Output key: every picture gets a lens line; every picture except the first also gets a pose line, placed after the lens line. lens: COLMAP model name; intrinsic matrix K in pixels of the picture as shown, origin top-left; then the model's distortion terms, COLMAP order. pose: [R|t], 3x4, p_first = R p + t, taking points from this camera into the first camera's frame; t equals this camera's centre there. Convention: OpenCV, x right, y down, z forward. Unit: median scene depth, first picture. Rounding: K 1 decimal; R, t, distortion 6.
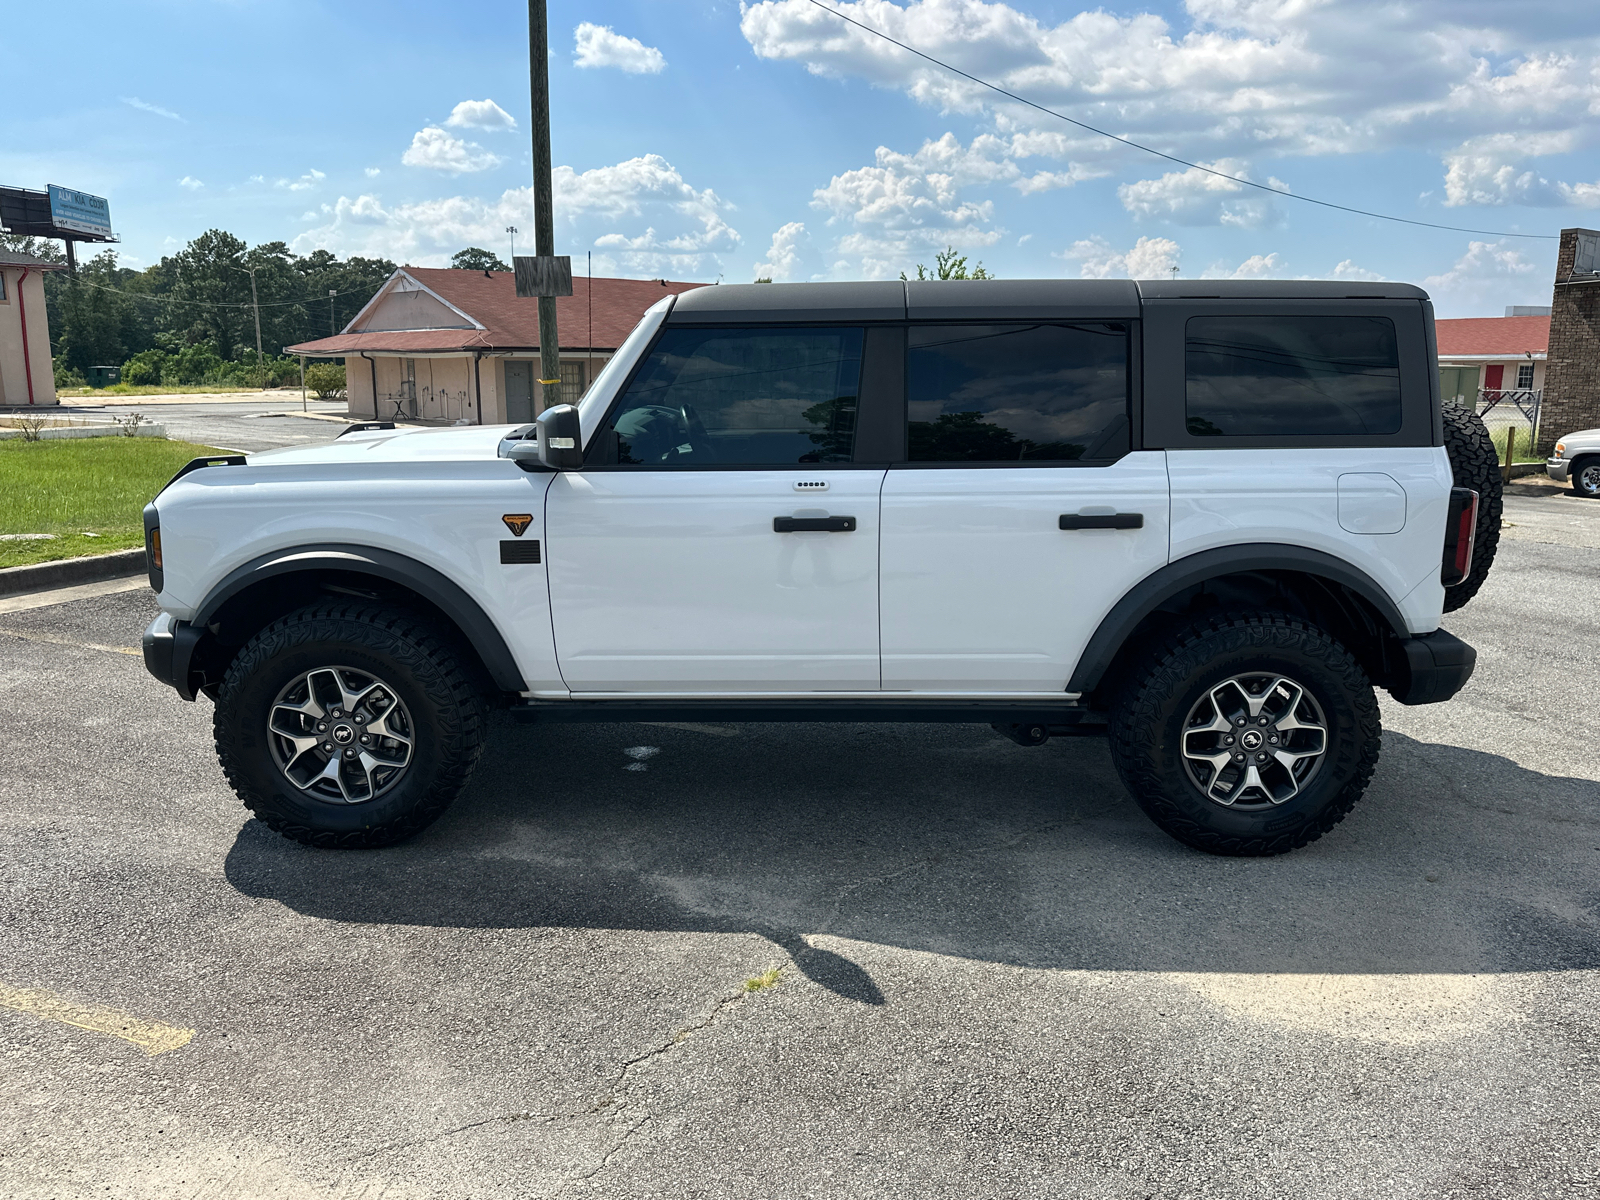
lens RADIAL K [[1266.3, 0, 800.0], [0, 1266.3, 600.0], [0, 0, 1]] dist [0.072970, -0.064508]
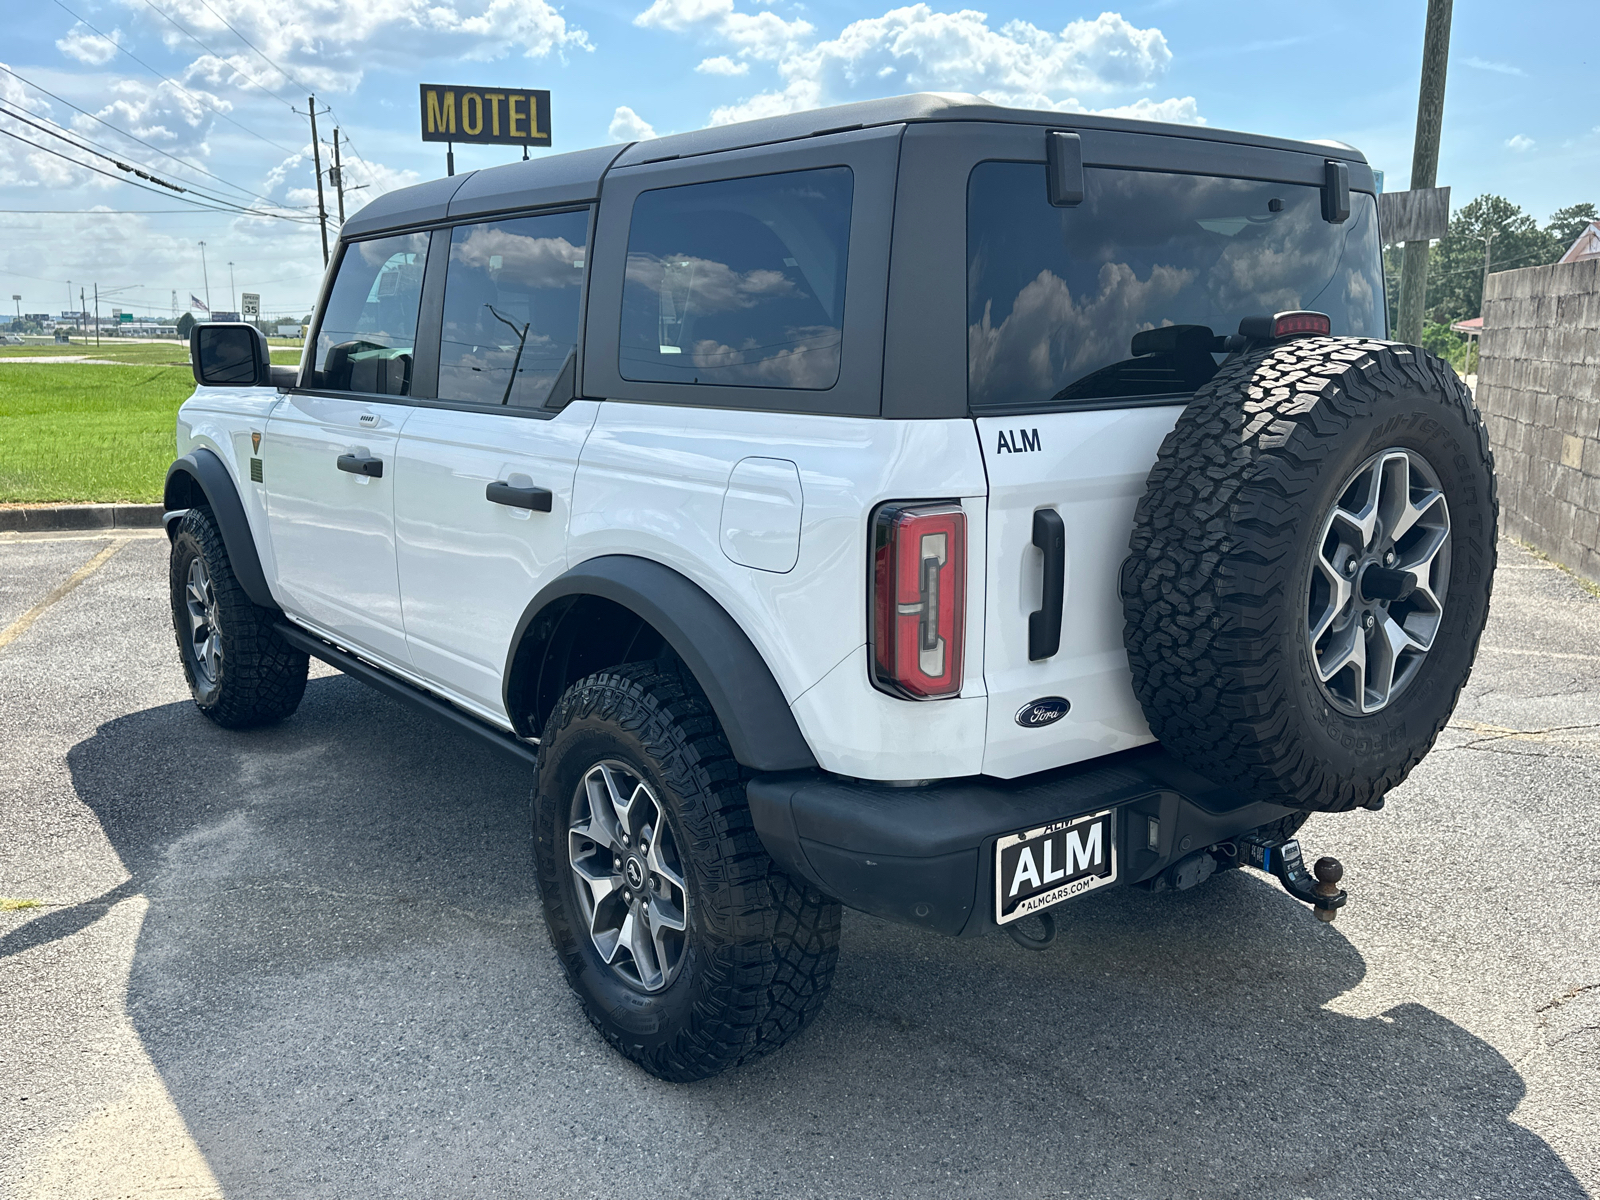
lens RADIAL K [[1419.7, 0, 800.0], [0, 1419.7, 600.0], [0, 0, 1]] dist [0.010165, -0.000644]
pose [[0.595284, 0.151920, -0.789023, 0.942102], [-0.158675, 0.984853, 0.069913, -0.083194], [0.787693, 0.083580, 0.610373, 0.646907]]
